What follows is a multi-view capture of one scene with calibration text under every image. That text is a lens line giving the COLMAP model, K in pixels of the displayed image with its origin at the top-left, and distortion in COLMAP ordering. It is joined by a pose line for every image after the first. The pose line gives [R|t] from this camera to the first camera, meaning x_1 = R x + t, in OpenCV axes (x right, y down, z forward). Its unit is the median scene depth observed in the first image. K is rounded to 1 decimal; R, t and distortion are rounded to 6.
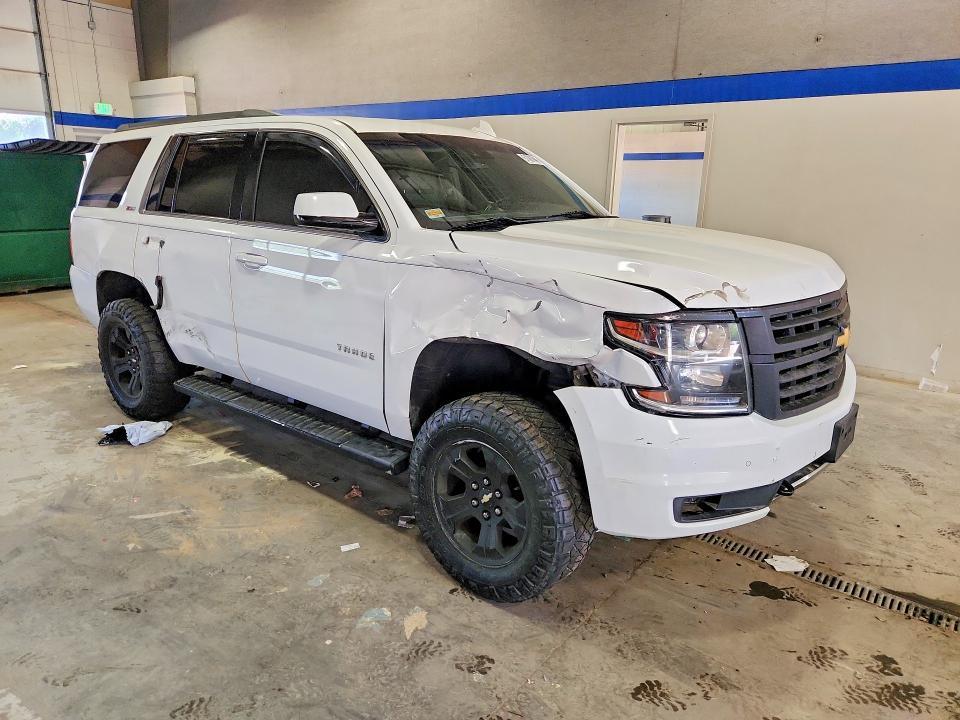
lens RADIAL K [[648.8, 0, 474.0], [0, 648.8, 357.9], [0, 0, 1]] dist [0.046795, -0.002478]
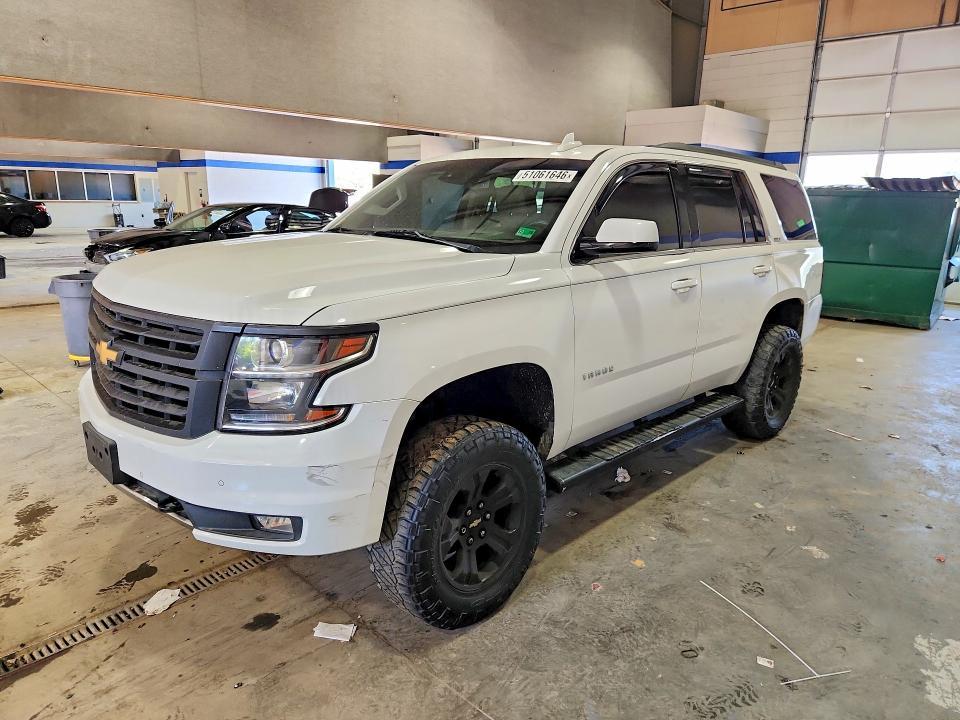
lens RADIAL K [[648.8, 0, 474.0], [0, 648.8, 357.9], [0, 0, 1]] dist [0.046795, -0.002478]
pose [[-0.097399, 0.217507, -0.971187, 1.319096], [-0.283853, 0.929225, 0.236577, -0.367546], [0.953908, 0.298716, -0.028766, 1.405394]]
